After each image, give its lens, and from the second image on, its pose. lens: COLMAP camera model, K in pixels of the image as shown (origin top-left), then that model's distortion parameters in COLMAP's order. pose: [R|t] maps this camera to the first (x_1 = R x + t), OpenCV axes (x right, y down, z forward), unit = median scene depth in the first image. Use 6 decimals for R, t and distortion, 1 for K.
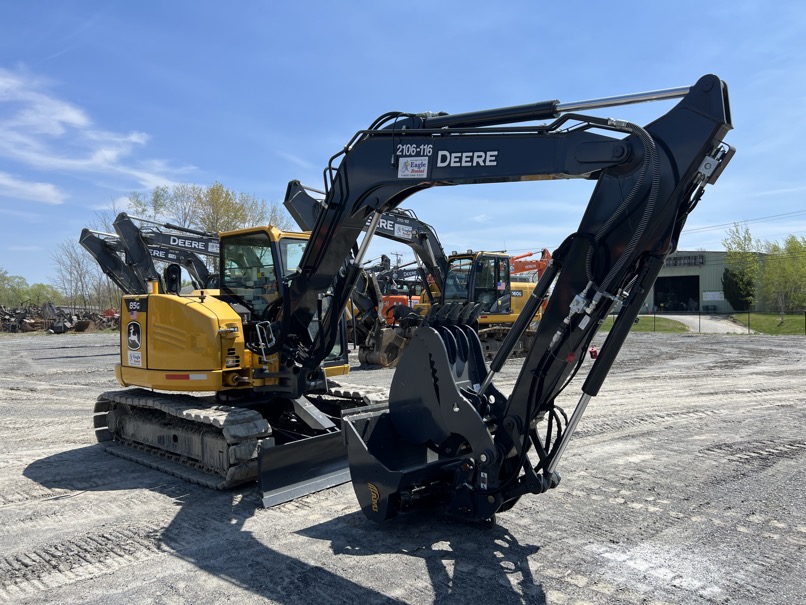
lens RADIAL K [[602.6, 0, 405.8], [0, 602.6, 301.9], [0, 0, 1]] dist [0.019448, -0.017676]
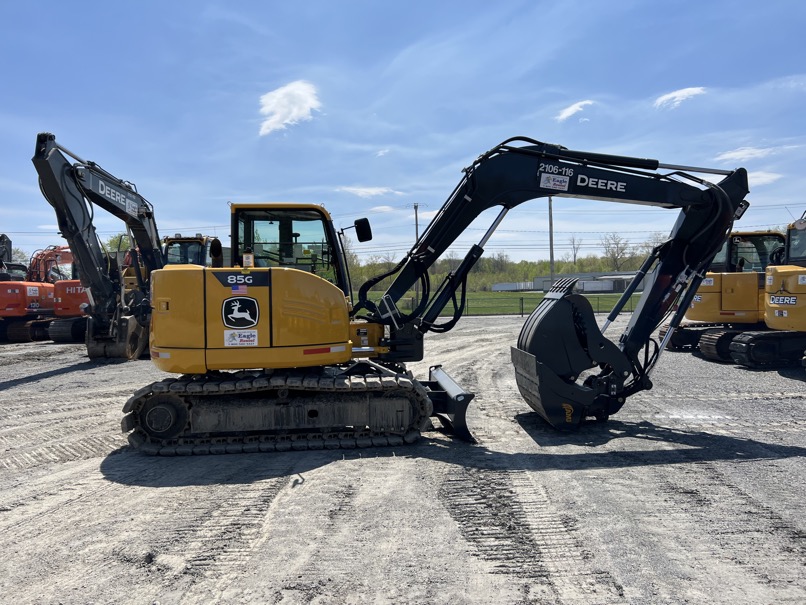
lens RADIAL K [[602.6, 0, 408.6], [0, 602.6, 301.3], [0, 0, 1]] dist [0.019448, -0.017676]
pose [[0.693618, -0.011475, 0.720251, -1.304361], [0.002628, 0.999907, 0.013399, 0.038890], [-0.720338, -0.007401, 0.693584, 0.274145]]
